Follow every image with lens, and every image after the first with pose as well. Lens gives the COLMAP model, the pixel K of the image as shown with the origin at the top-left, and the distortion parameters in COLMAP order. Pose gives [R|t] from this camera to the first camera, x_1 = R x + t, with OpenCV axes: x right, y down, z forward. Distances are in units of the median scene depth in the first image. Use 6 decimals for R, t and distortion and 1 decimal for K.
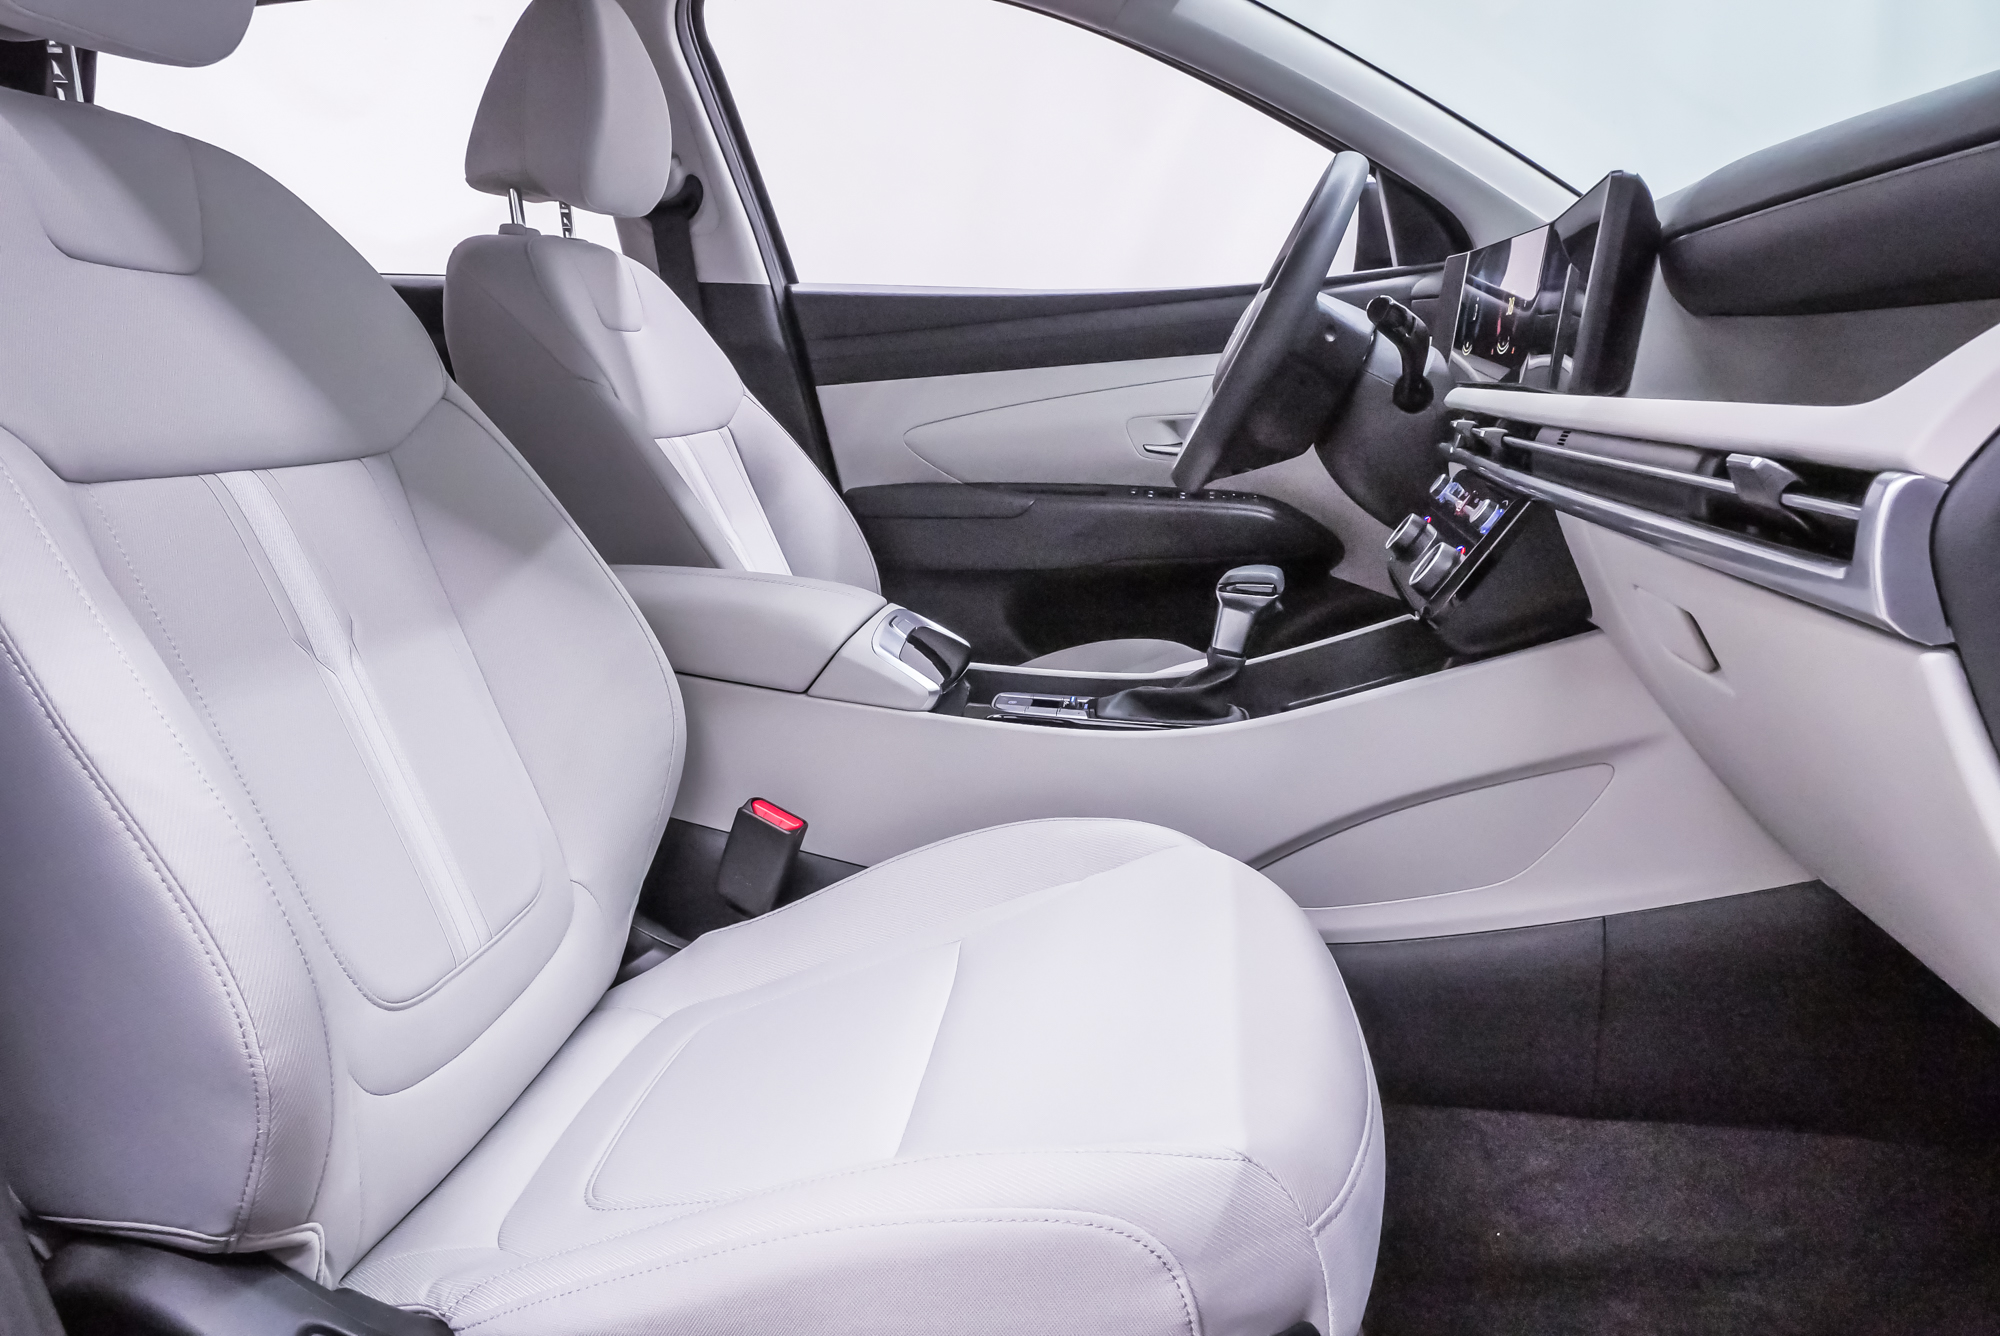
lens RADIAL K [[1448.7, 0, 999.2], [0, 1448.7, 666.8], [0, 0, 1]] dist [-0.043321, 0.019672]
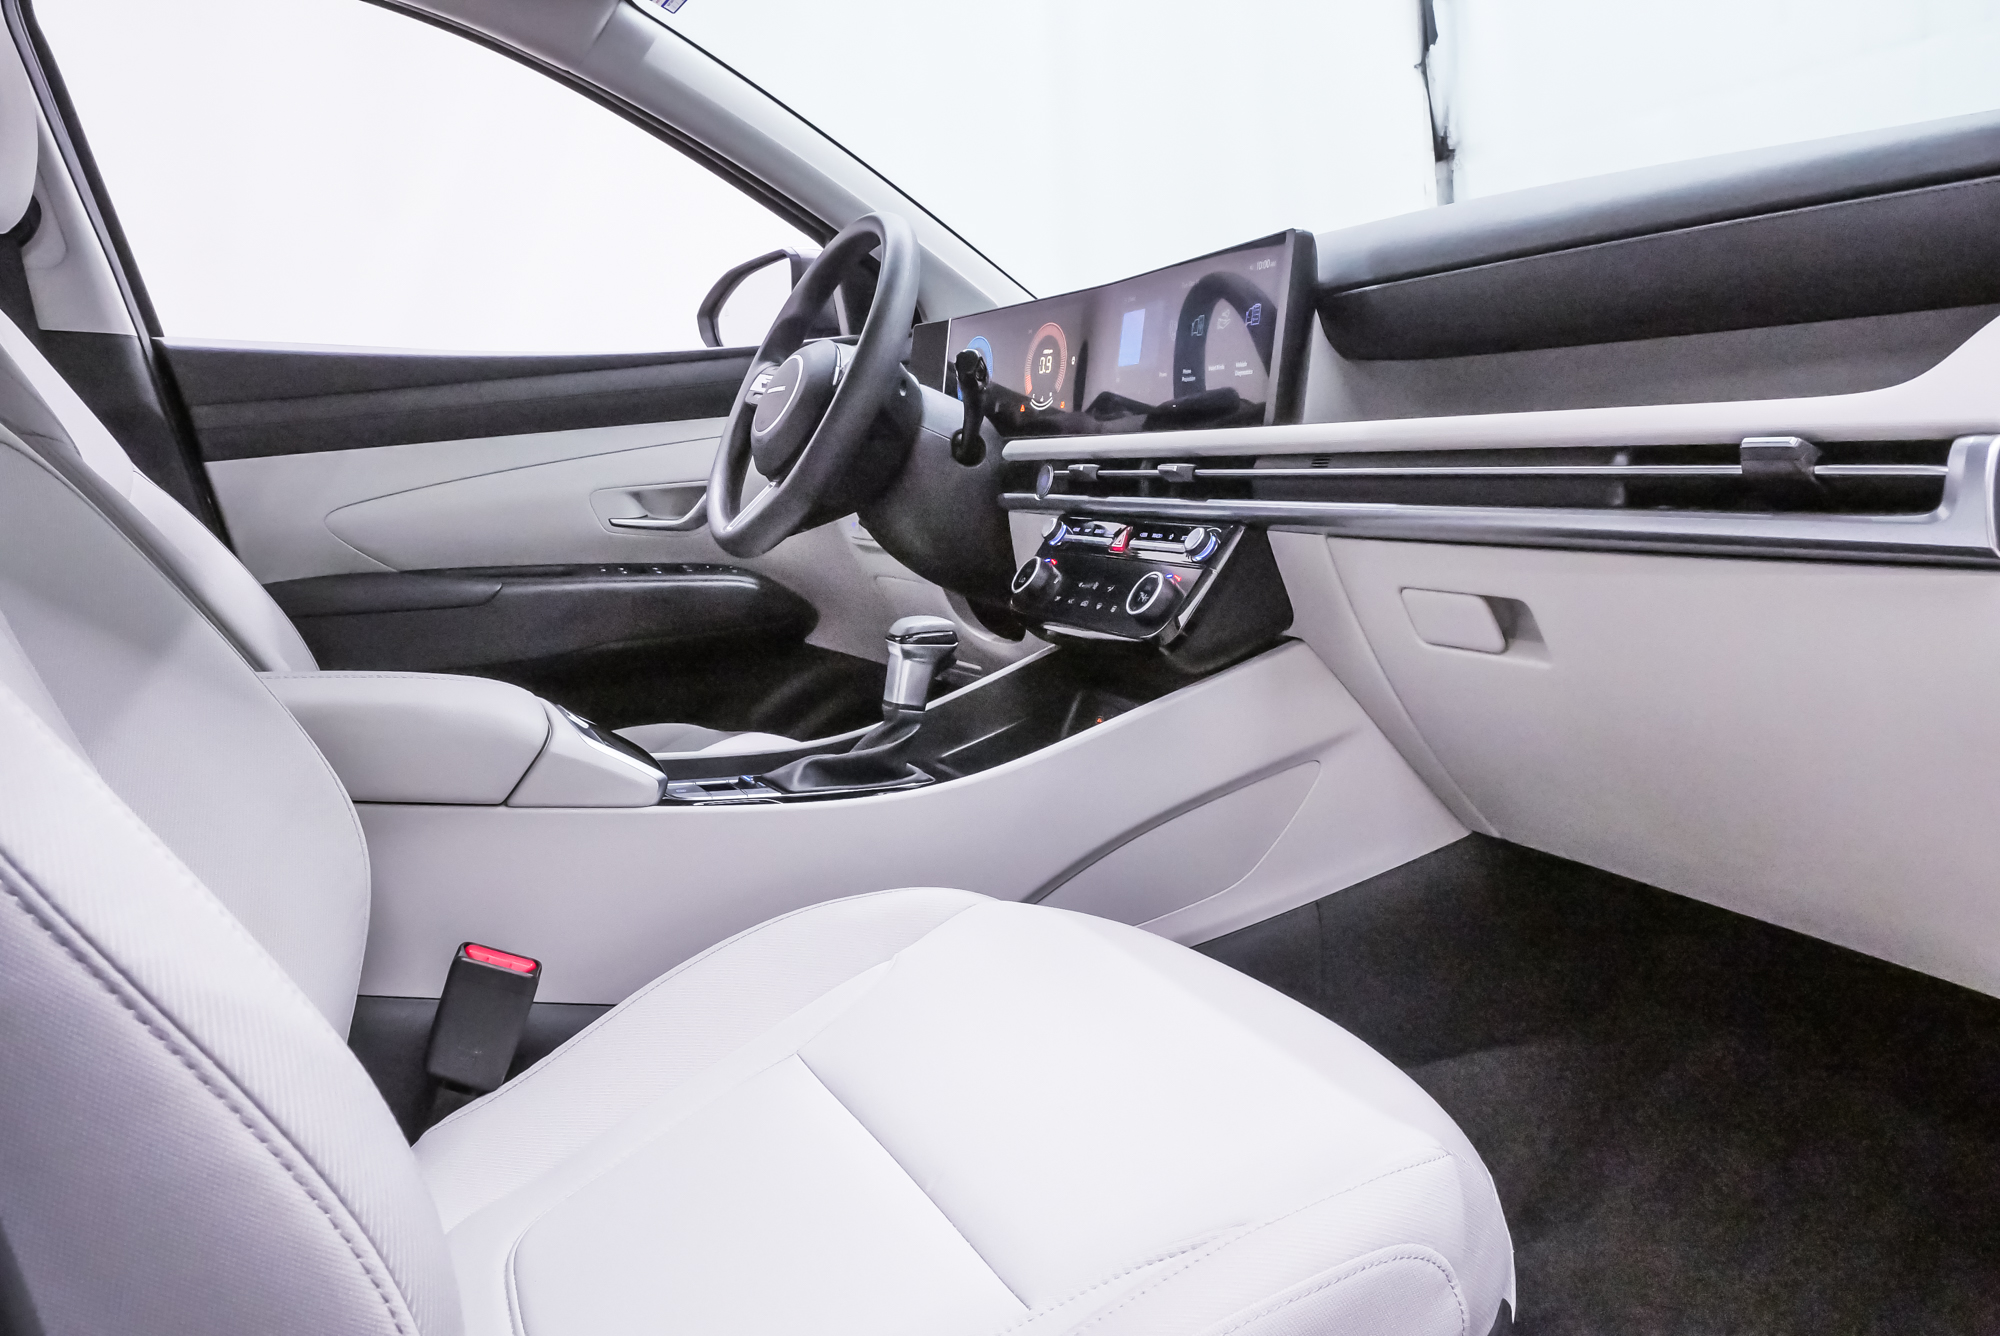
lens RADIAL K [[1448.7, 0, 989.5], [0, 1448.7, 679.0], [0, 0, 1]] dist [-0.043321, 0.019672]
pose [[0.841260, -0.090938, 0.532928, -0.330870], [0.122942, 0.992104, -0.024781, 0.001834], [-0.526467, 0.086366, 0.845798, 0.167683]]
